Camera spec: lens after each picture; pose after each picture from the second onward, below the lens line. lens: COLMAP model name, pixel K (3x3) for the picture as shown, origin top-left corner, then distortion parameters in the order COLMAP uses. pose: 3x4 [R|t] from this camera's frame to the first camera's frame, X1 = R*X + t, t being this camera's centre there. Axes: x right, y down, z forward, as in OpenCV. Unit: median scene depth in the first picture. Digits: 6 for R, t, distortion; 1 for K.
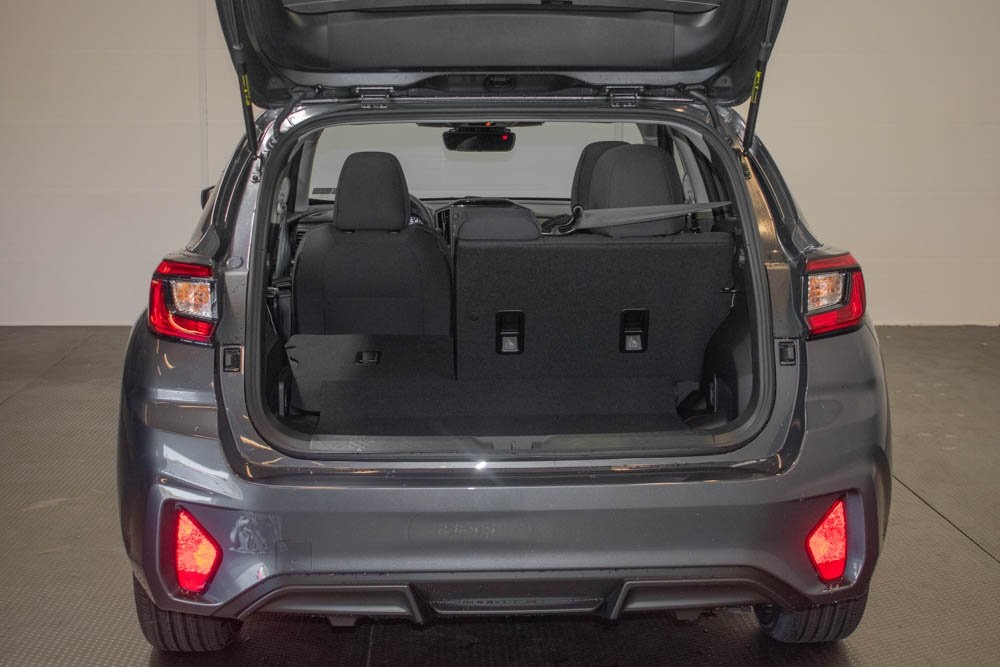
lens RADIAL K [[1505.3, 0, 500.0], [0, 1505.3, 333.5], [0, 0, 1]] dist [0.007419, 0.020852]
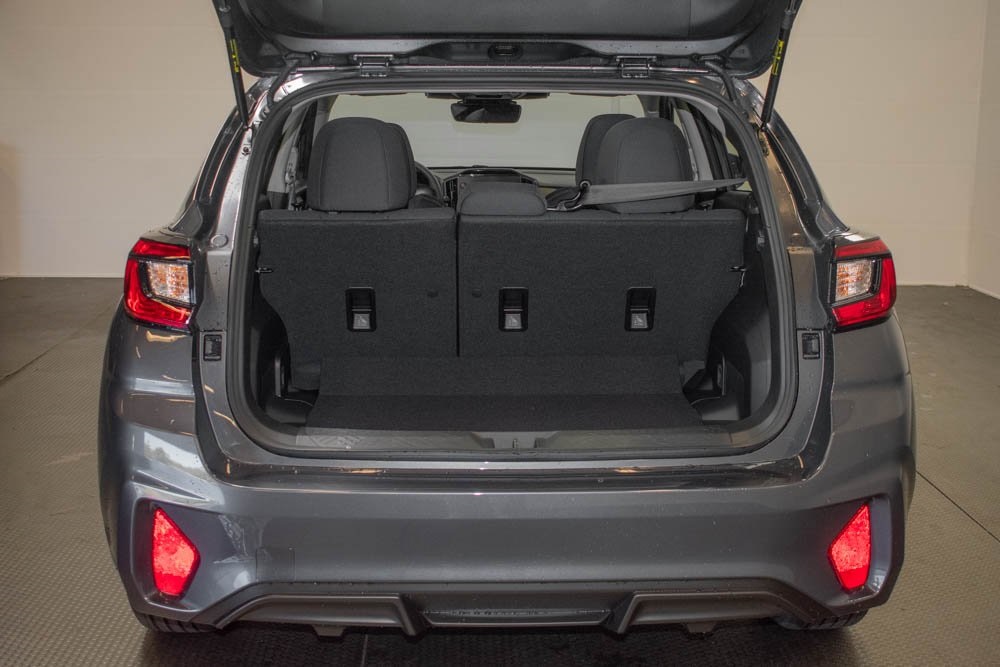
lens RADIAL K [[1275.0, 0, 500.0], [0, 1275.0, 333.5], [0, 0, 1]] dist [-0.023386, -0.001393]
pose [[0.999936, 0.010163, -0.004965, 0.002662], [-0.009935, 0.998987, 0.043883, -0.025984], [0.005406, -0.043831, 0.999024, 0.207647]]
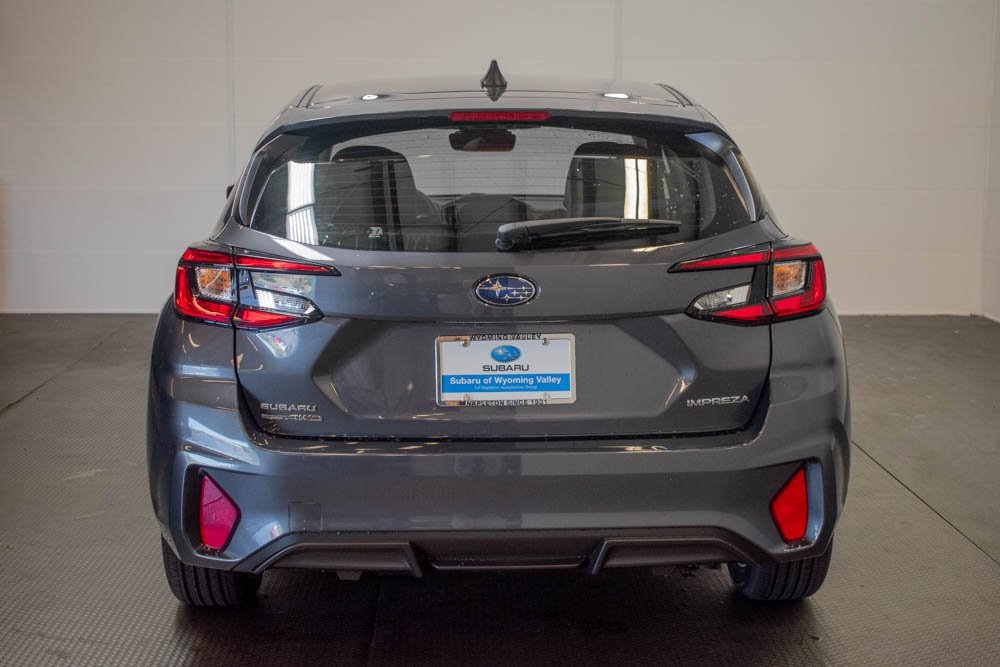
lens RADIAL K [[1409.0, 0, 500.0], [0, 1409.0, 333.5], [0, 0, 1]] dist [0.025213, 0.000210]
pose [[0.999965, 0.002613, -0.007964, 0.012705], [-0.002559, 0.999973, 0.006854, 0.005654], [0.007981, -0.006834, 0.999945, -0.030480]]
